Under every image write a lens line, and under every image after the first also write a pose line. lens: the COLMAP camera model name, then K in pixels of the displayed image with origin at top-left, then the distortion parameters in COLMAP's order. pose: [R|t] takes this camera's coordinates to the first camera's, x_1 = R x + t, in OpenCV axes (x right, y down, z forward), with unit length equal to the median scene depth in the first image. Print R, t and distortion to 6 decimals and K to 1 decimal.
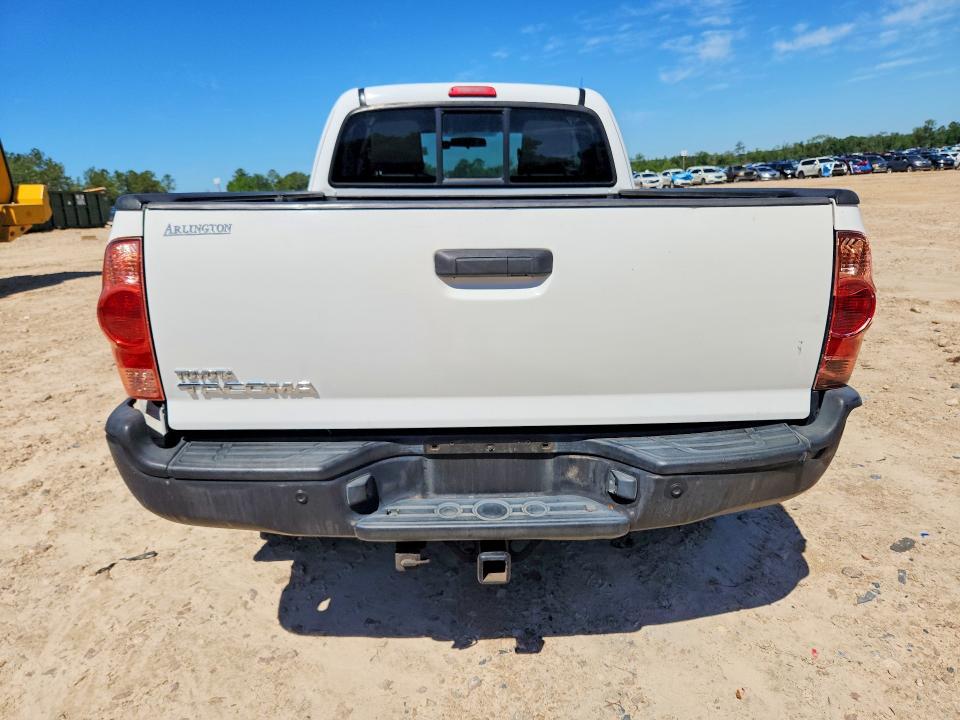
lens RADIAL K [[647.9, 0, 482.9], [0, 647.9, 363.7], [0, 0, 1]] dist [0.038993, -0.033774]
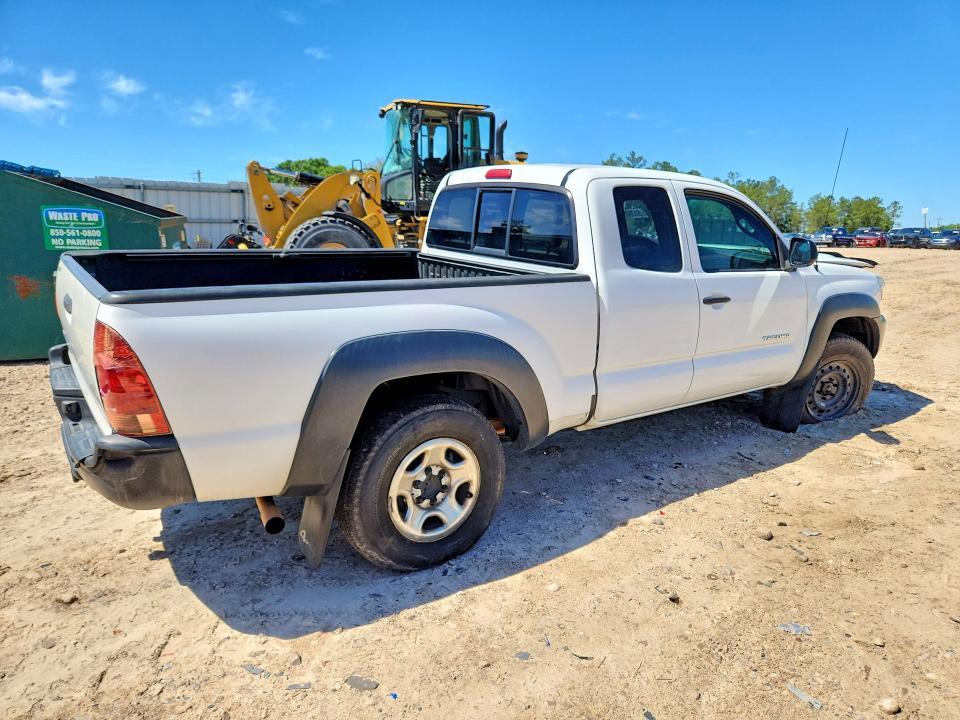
lens RADIAL K [[647.9, 0, 488.0], [0, 647.9, 368.8], [0, 0, 1]] dist [0.038993, -0.033774]
pose [[0.565219, 0.227890, -0.792839, 0.943335], [-0.253843, 0.962500, 0.095691, -0.195444], [0.784915, 0.147170, 0.601872, 0.356537]]
